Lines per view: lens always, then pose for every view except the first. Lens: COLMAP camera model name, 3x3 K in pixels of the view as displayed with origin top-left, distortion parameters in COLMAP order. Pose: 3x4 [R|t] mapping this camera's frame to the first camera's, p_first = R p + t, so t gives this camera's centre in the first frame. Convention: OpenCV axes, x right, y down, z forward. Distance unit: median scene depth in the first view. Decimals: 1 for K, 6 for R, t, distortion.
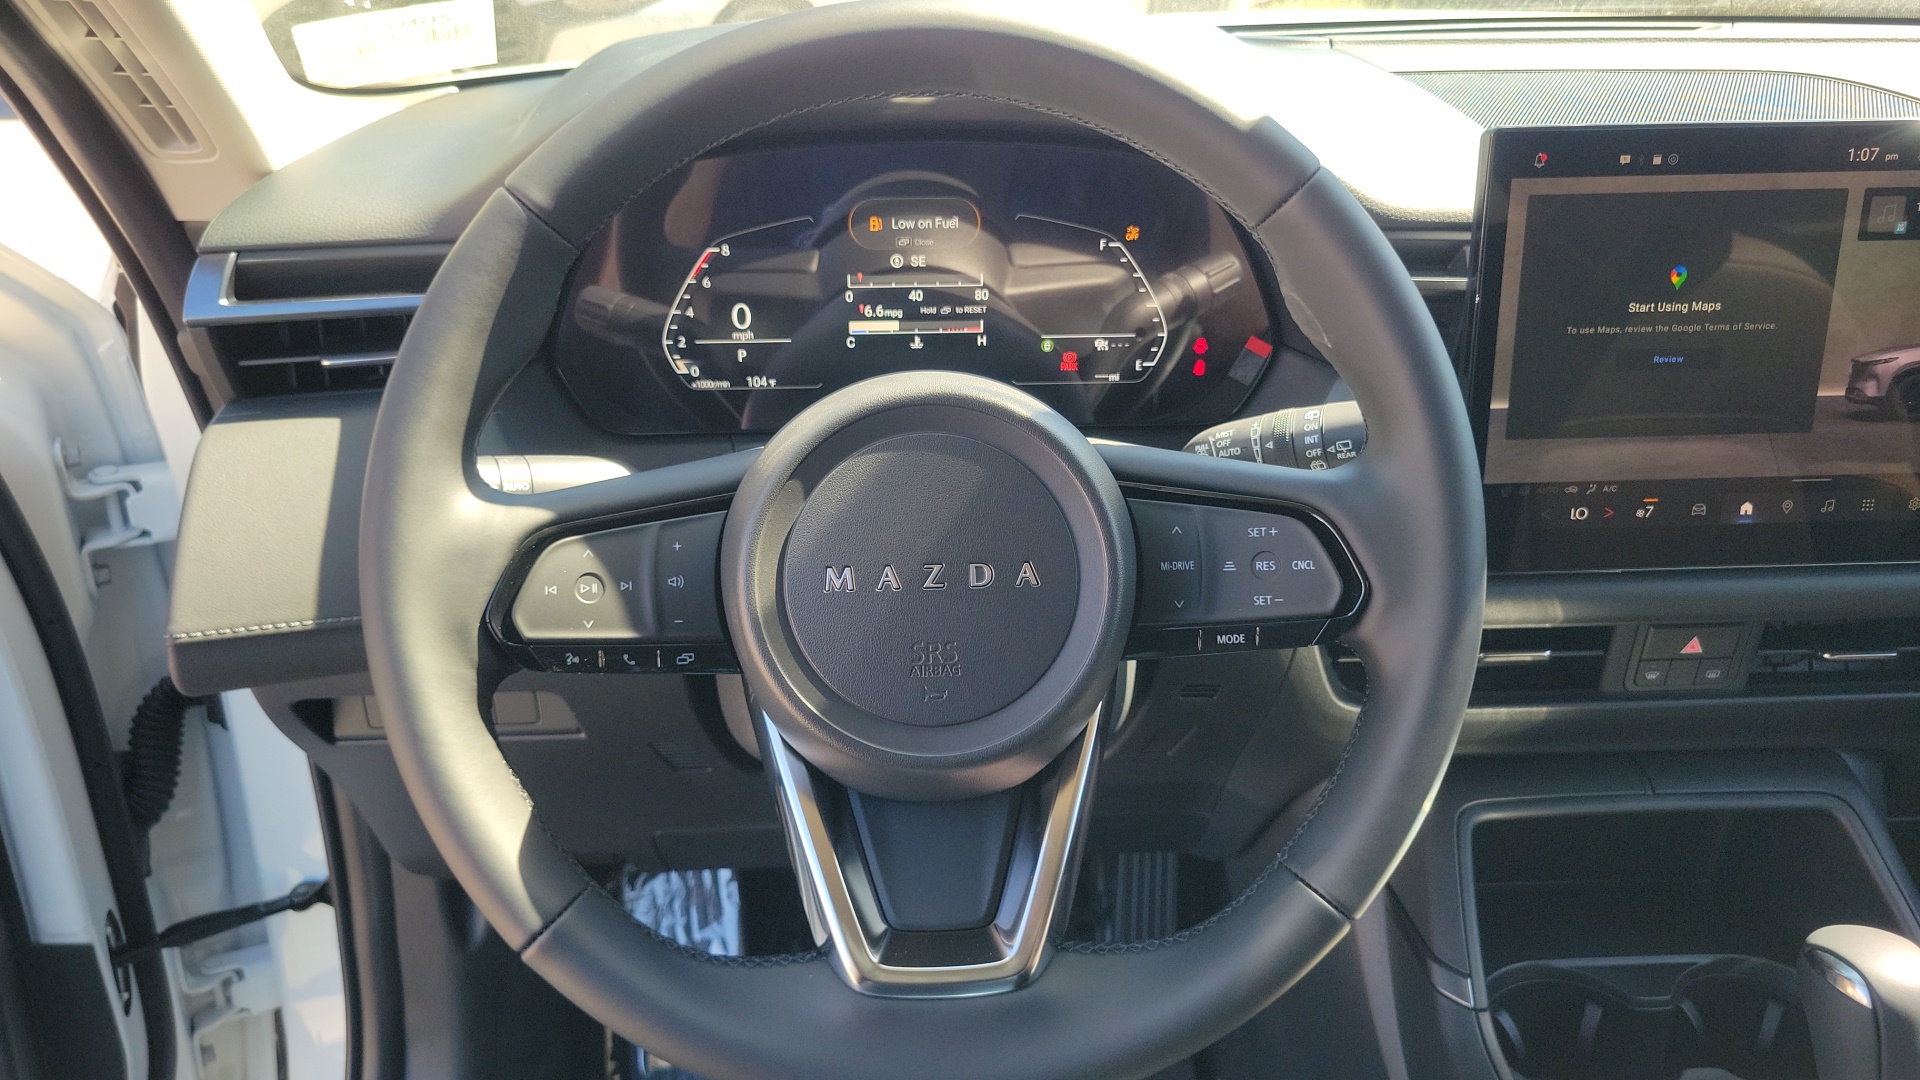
lens RADIAL K [[1468.5, 0, 960.0], [0, 1468.5, 540.0], [0, 0, 1]] dist [0.024121, -0.012958]
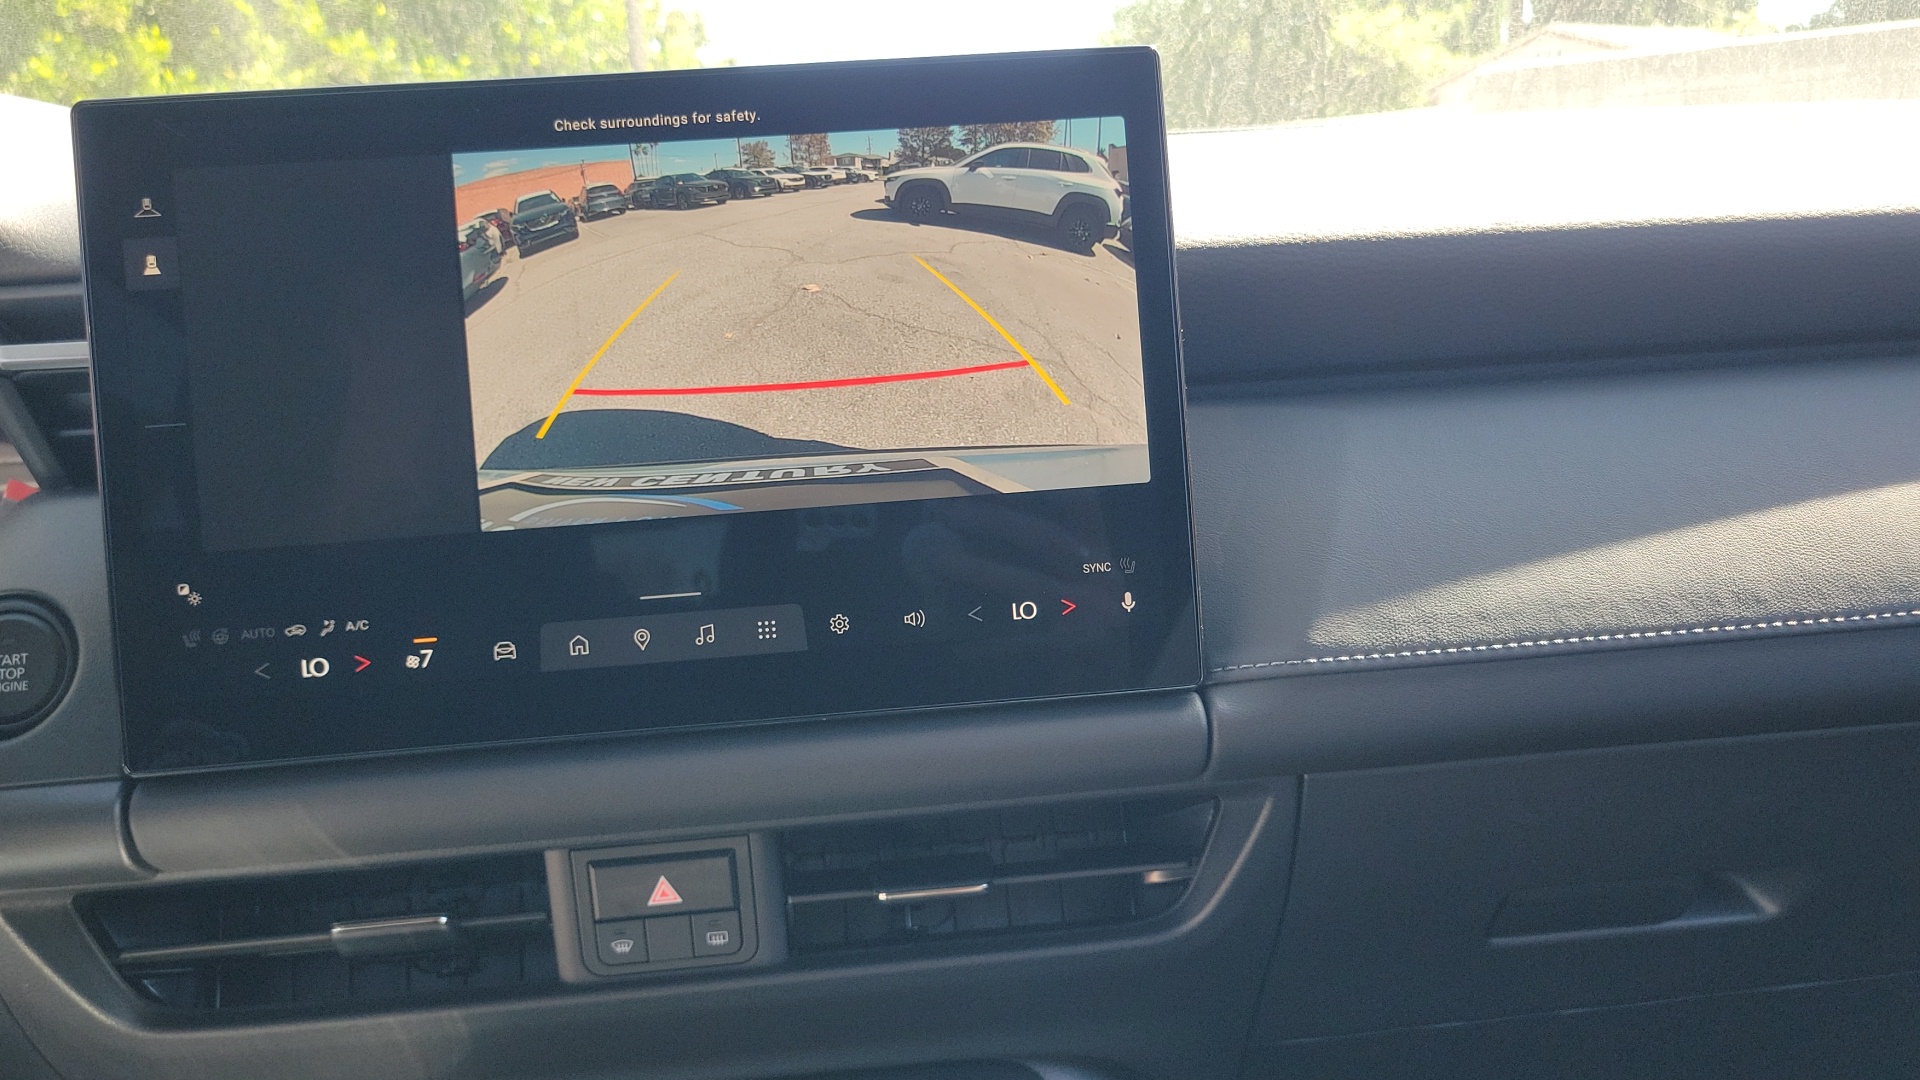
lens RADIAL K [[1690.9, 0, 960.0], [0, 1690.9, 540.0], [0, 0, 1]] dist [0.015562, 0.005195]
pose [[0.997614, -0.061116, 0.032102, 0.715345], [0.067565, 0.959818, -0.272367, 0.157835], [-0.014166, 0.273886, 0.961658, 0.274929]]
